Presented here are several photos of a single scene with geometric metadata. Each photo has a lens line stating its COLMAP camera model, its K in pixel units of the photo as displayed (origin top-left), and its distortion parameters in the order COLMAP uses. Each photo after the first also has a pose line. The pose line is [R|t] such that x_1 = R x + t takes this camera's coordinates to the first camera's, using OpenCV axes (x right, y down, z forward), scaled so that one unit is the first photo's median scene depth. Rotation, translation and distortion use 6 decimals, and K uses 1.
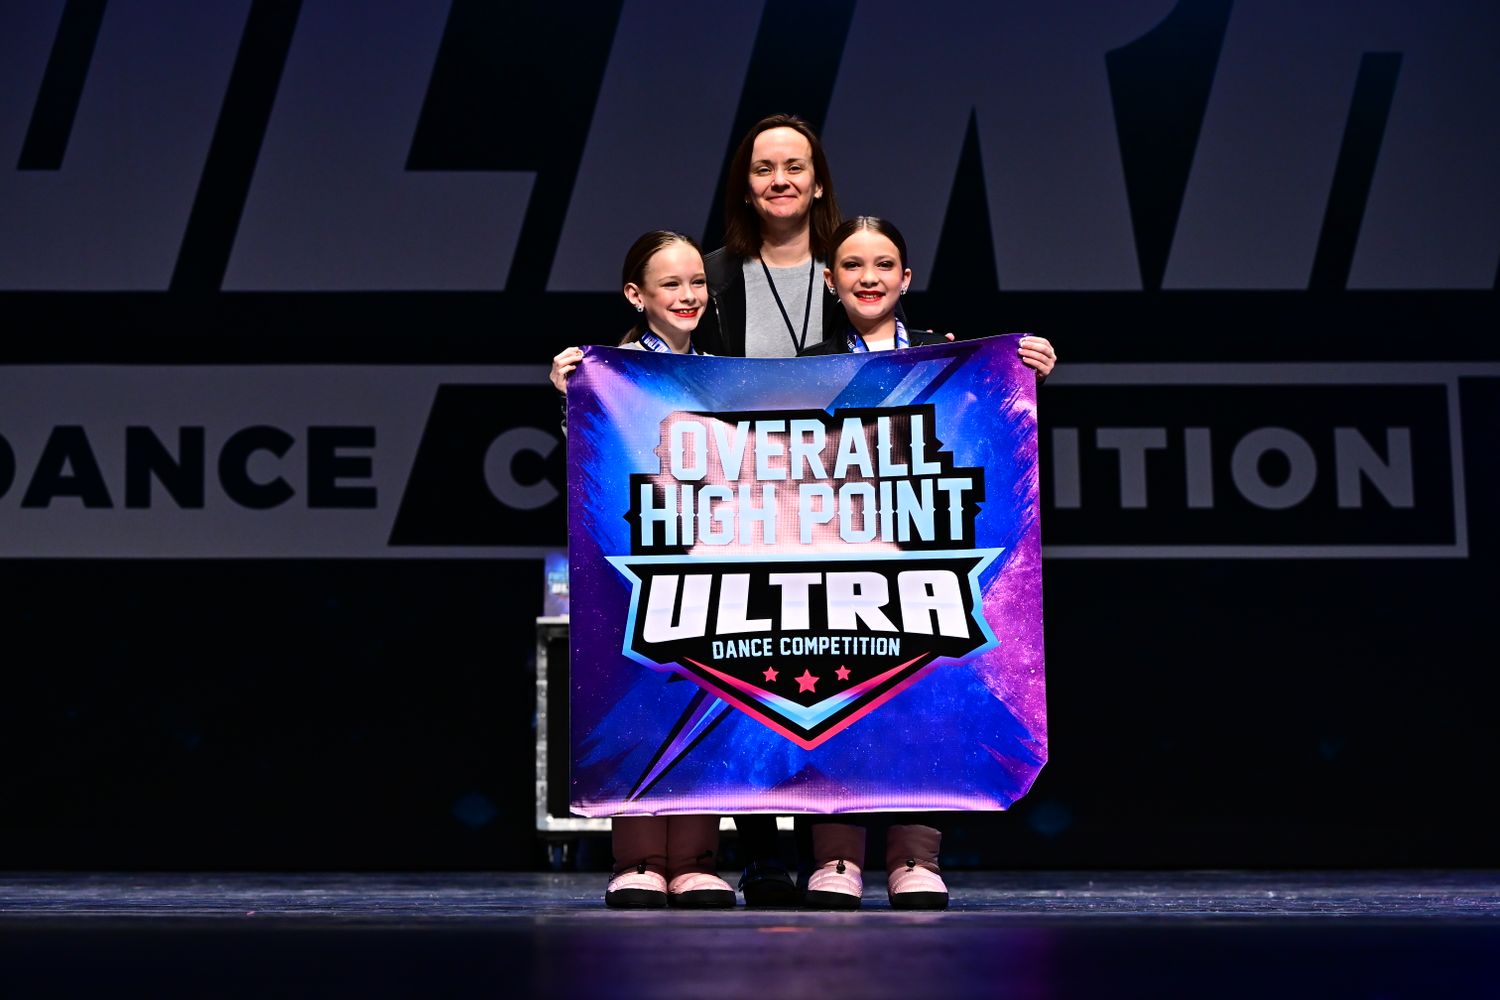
lens RADIAL K [[3289.8, 0, 748.1], [0, 3289.8, 522.9], [0, 0, 1]] dist [0.002491, 0.268395]
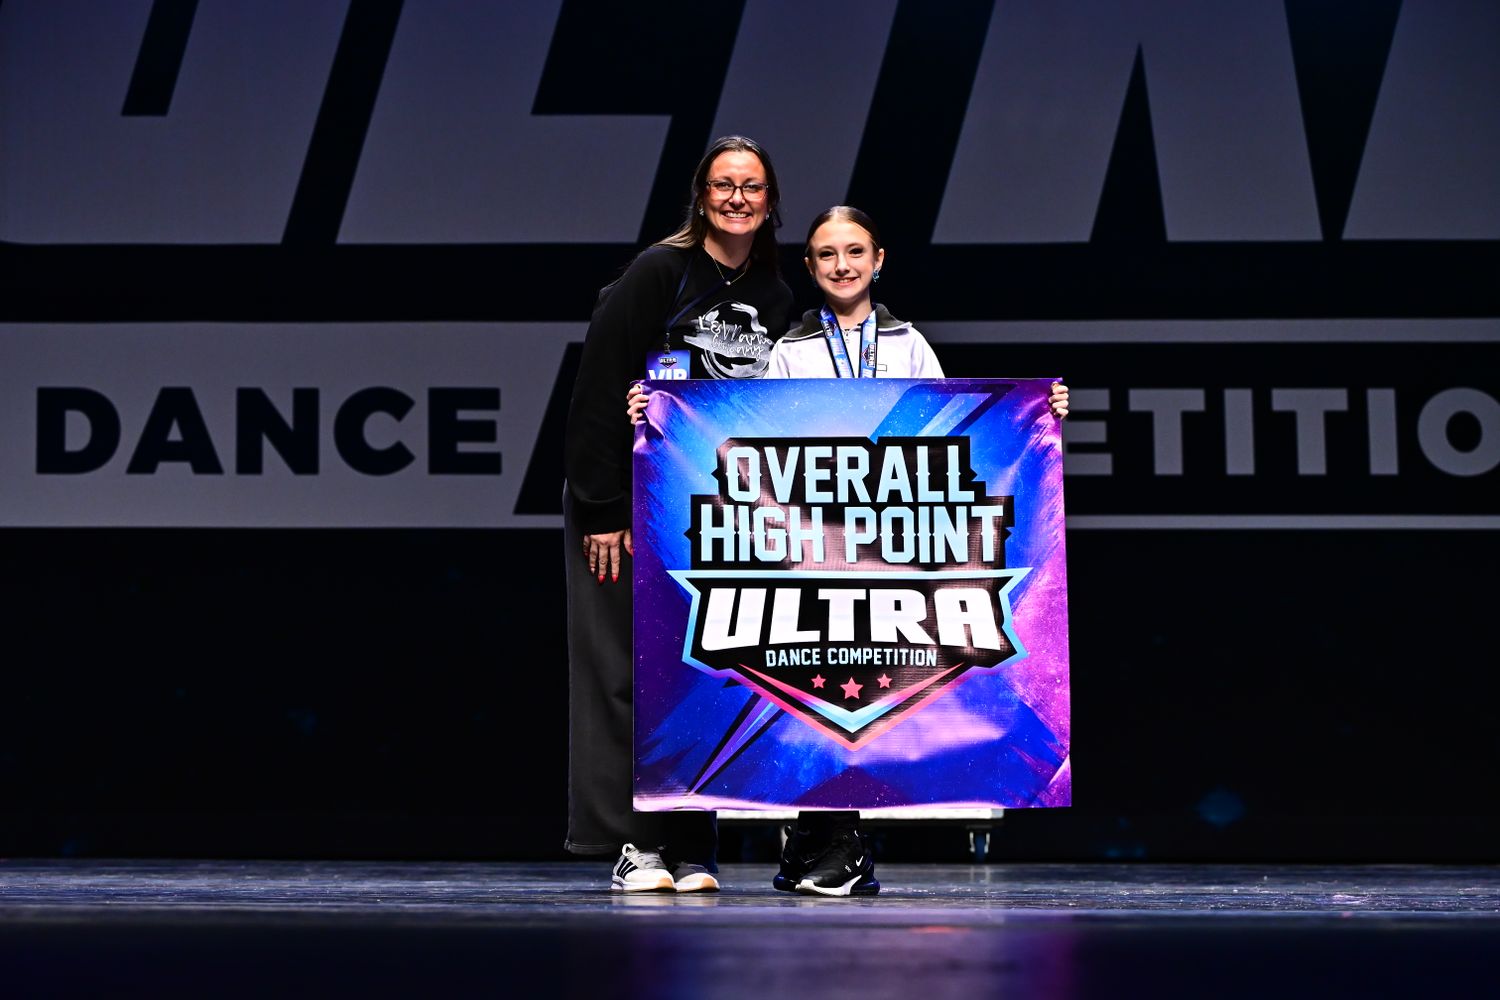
lens RADIAL K [[3582.8, 0, 750.0], [0, 3582.8, 500.0], [0, 0, 1]] dist [0.050268, -0.344149]
pose [[0.998989, 0.000655, -0.044952, 0.036261], [-0.000446, 0.999989, 0.004672, -0.018727], [0.044955, -0.004647, 0.998978, -0.173510]]
